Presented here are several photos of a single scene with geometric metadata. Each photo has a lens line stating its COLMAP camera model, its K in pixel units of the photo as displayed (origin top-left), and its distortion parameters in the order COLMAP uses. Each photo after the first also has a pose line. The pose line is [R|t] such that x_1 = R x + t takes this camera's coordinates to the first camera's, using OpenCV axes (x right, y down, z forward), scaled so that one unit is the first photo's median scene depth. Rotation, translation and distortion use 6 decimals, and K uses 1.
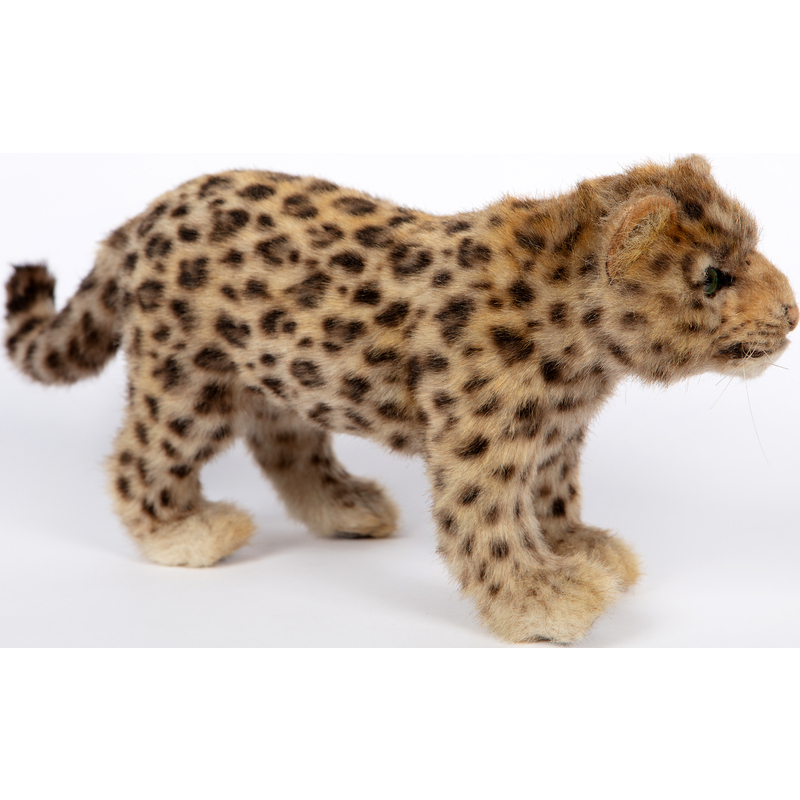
lens RADIAL K [[1695.3, 0, 358.6], [0, 1695.3, 410.7], [0, 0, 1]] dist [0.197636, 0.163089]
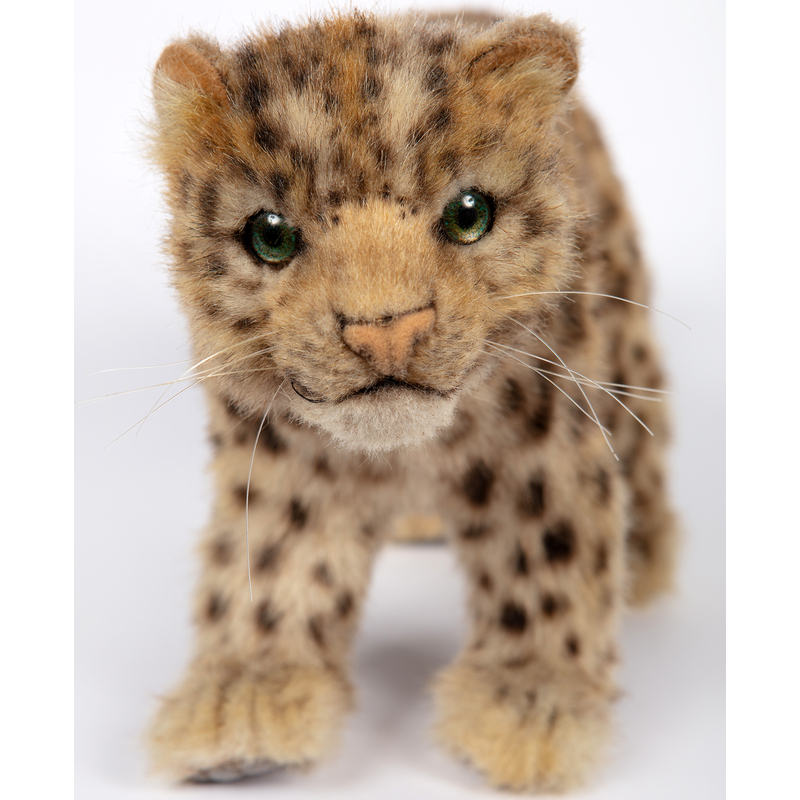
lens RADIAL K [[1695.3, 0, 358.6], [0, 1695.3, 410.7], [0, 0, 1]] dist [0.197636, 0.163089]
pose [[0.470970, 0.265773, -0.841161, 0.675853], [-0.232359, 0.957238, 0.172350, -0.121344], [0.850998, 0.114280, 0.512585, 0.756777]]
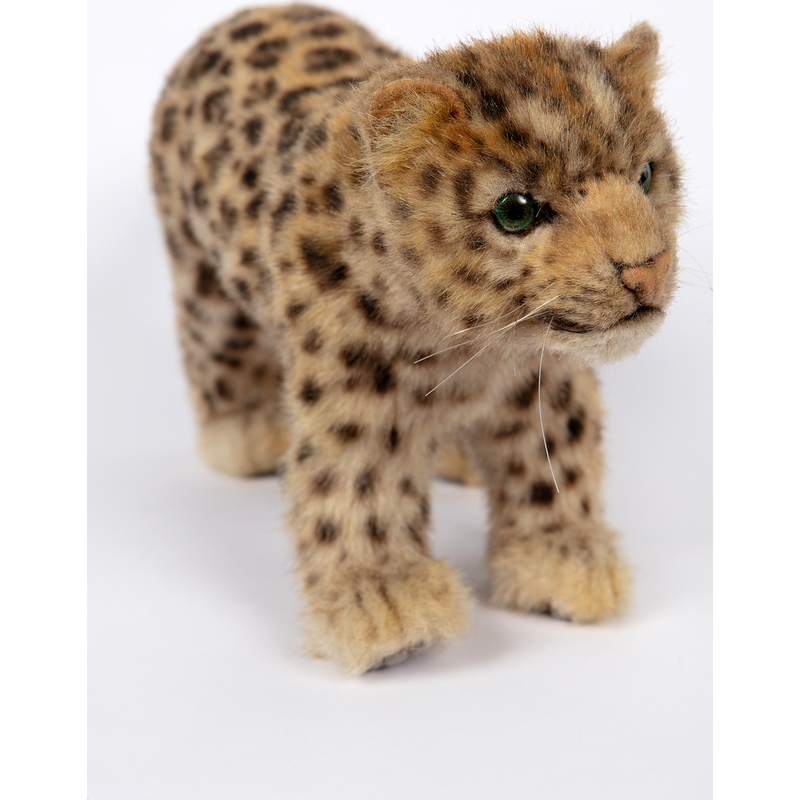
lens RADIAL K [[1863.2, 0, 400.0], [0, 1863.2, 400.0], [0, 0, 1]] dist [0.087070, 0.003938]
pose [[0.827891, 0.178396, -0.531763, 0.576369], [-0.133424, 0.983494, 0.122219, -0.086643], [0.544789, -0.030234, 0.838028, 0.344356]]
